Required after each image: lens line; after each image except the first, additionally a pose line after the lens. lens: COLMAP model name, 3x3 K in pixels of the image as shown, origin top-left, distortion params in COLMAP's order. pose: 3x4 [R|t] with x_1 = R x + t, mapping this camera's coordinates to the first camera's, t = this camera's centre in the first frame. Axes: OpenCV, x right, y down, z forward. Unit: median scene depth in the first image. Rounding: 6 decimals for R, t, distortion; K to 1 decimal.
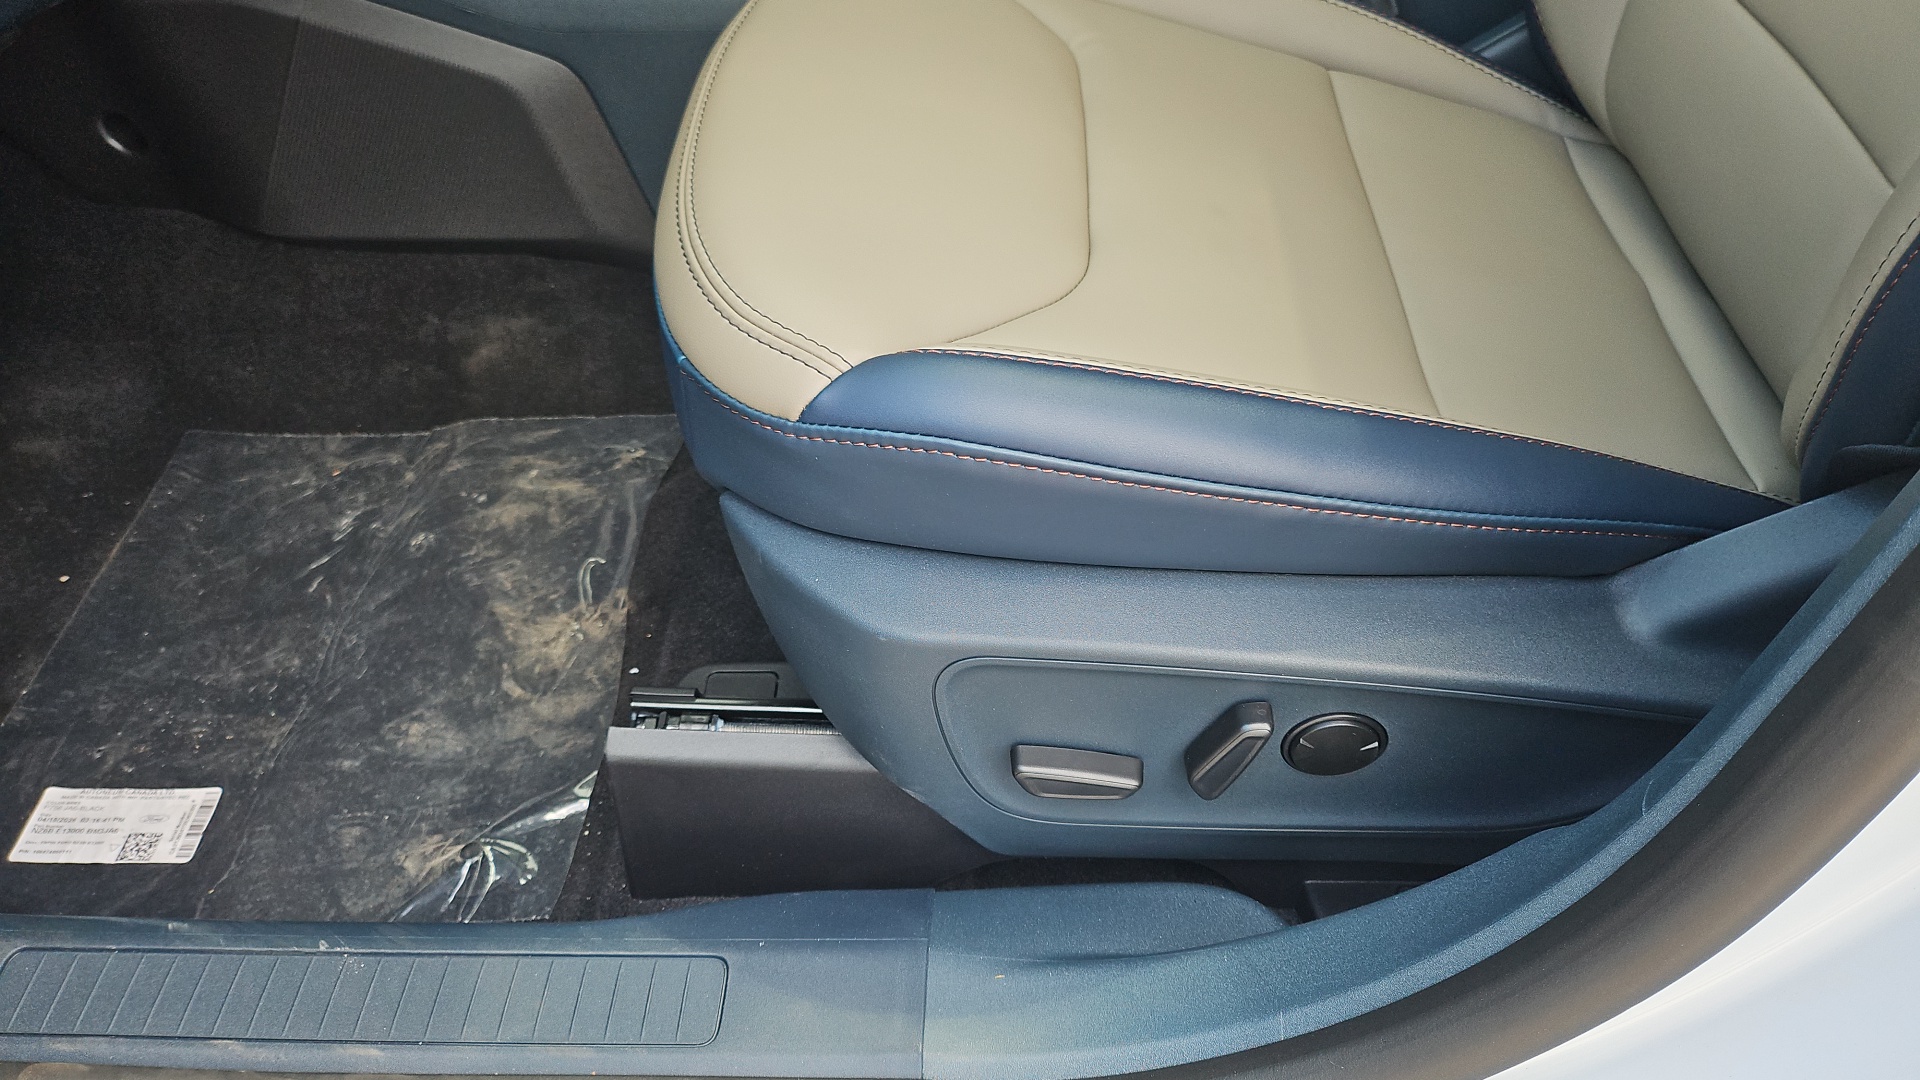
lens RADIAL K [[1348.7, 0, 972.0], [0, 1348.7, 552.2], [0, 0, 1]] dist [0.047370, -0.008595]
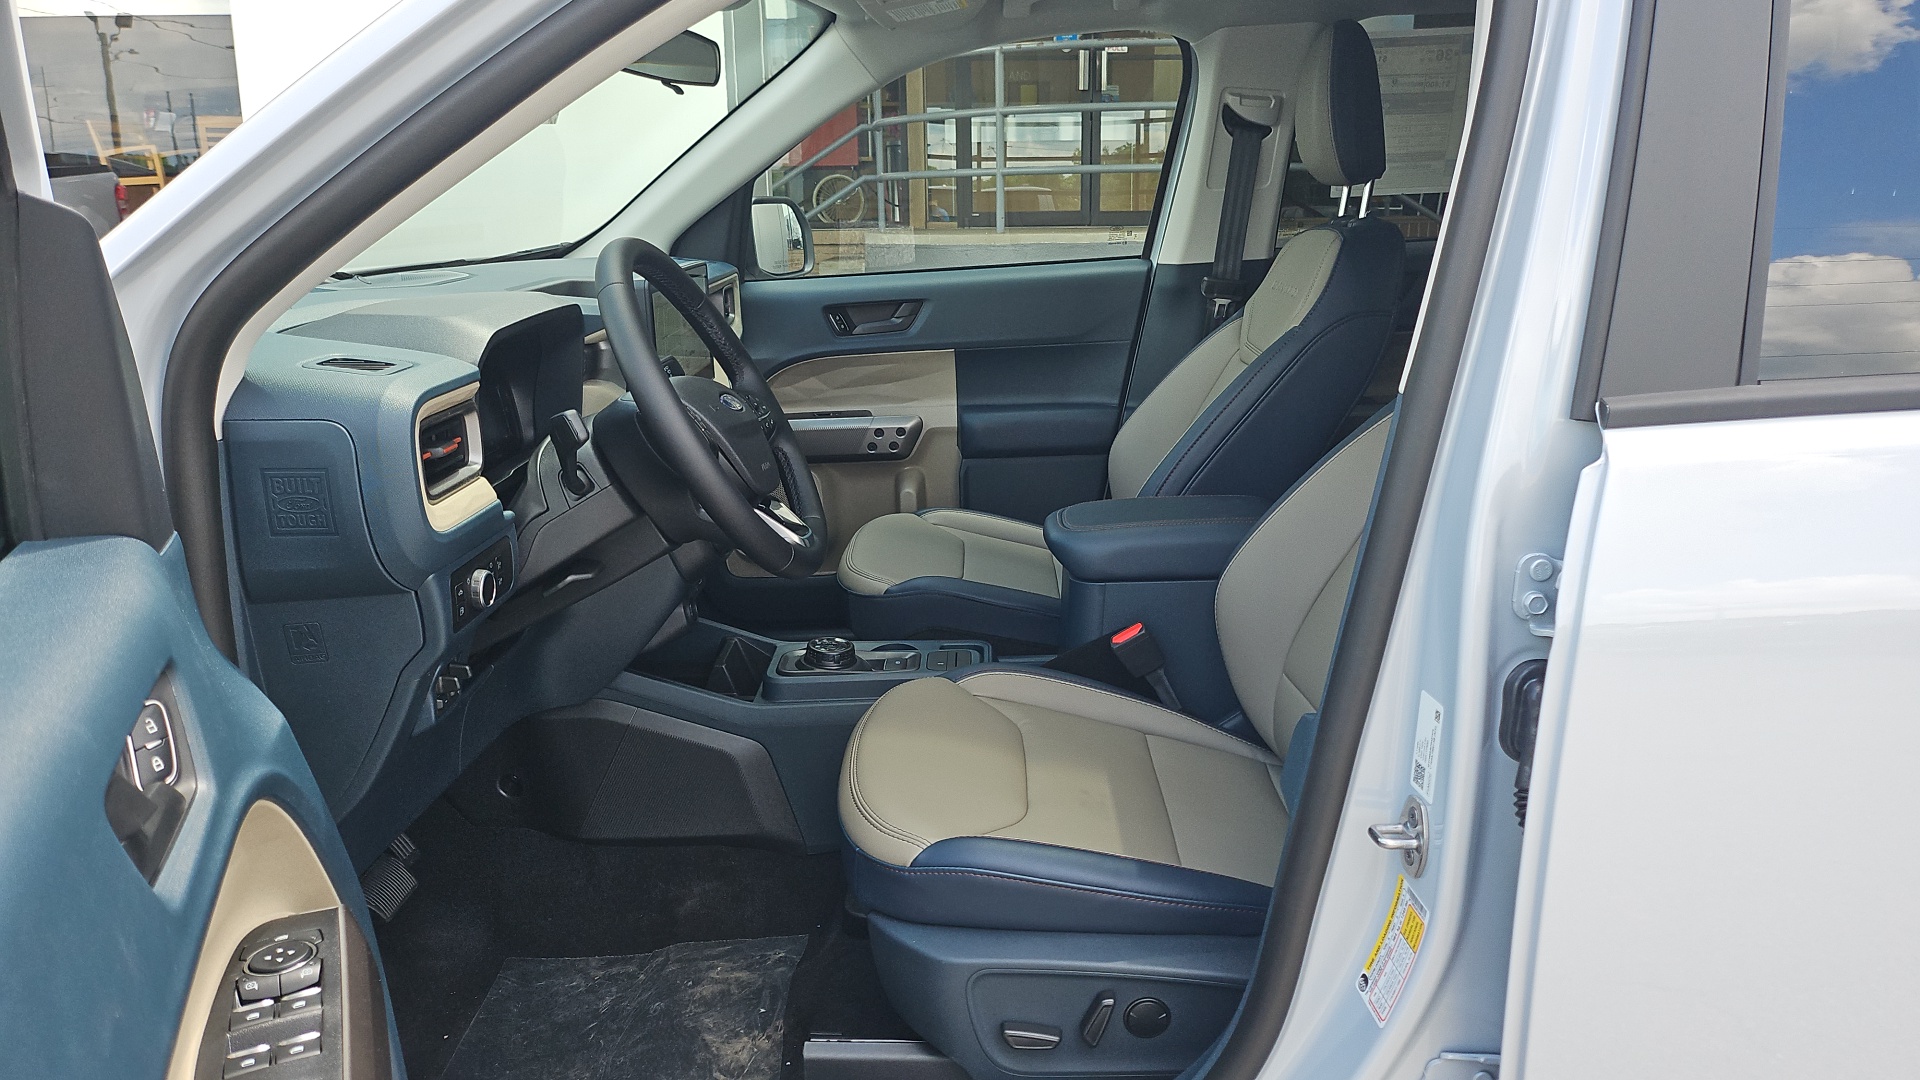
lens RADIAL K [[1348.7, 0, 972.0], [0, 1348.7, 552.2], [0, 0, 1]] dist [0.047370, -0.008595]
pose [[0.999596, -0.019022, 0.021134, -0.032006], [0.026810, 0.878095, -0.477735, 0.332110], [-0.009470, 0.478109, 0.878250, -0.824099]]
